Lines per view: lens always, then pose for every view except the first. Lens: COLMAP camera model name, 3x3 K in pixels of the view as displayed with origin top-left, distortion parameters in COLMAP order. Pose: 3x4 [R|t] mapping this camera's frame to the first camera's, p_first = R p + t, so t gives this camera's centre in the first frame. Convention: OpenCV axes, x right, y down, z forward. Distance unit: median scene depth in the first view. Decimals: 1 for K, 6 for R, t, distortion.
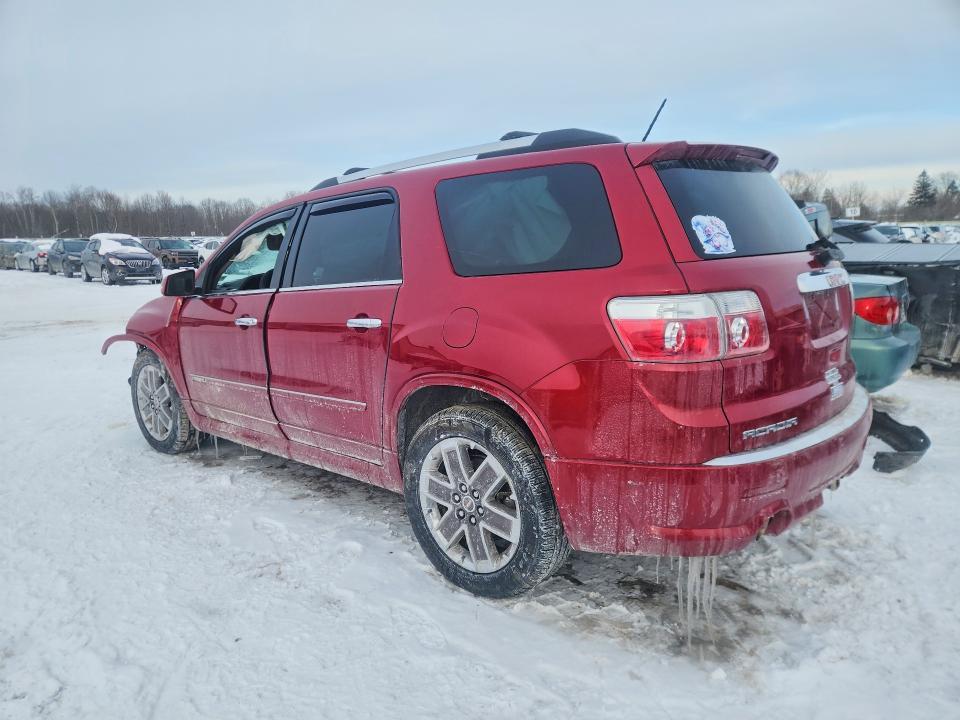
lens RADIAL K [[772.3, 0, 480.0], [0, 772.3, 360.0], [0, 0, 1]] dist [0.008123, 0.002055]
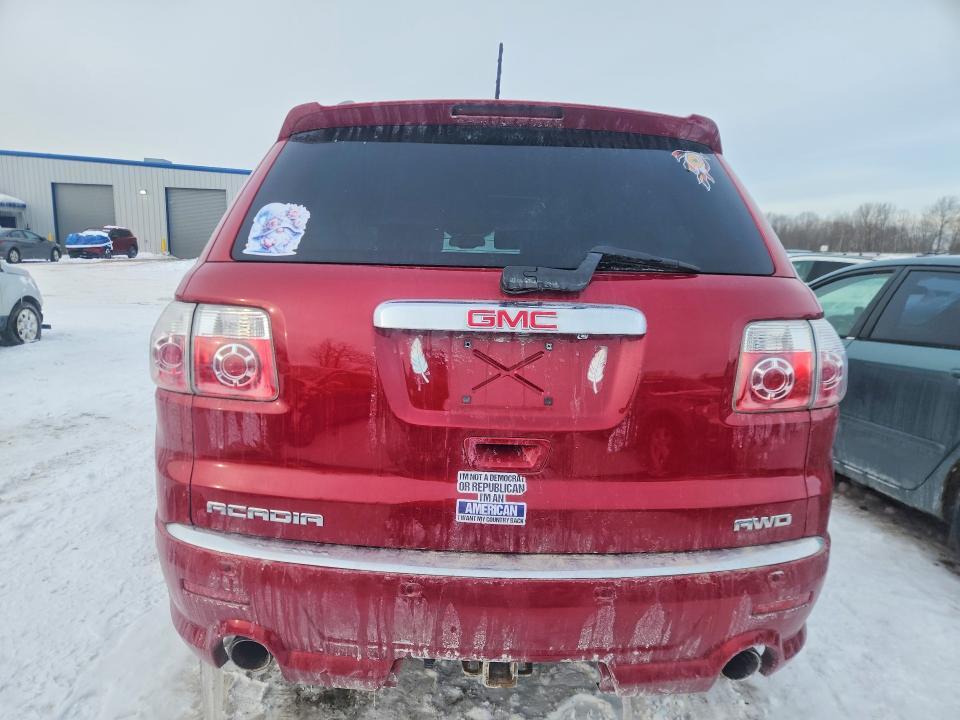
lens RADIAL K [[772.3, 0, 480.0], [0, 772.3, 360.0], [0, 0, 1]] dist [0.008123, 0.002055]
pose [[0.605468, 0.154550, -0.780719, 1.007365], [-0.173603, 0.982989, 0.059958, -0.119573], [0.776705, 0.099232, 0.621999, 0.718000]]
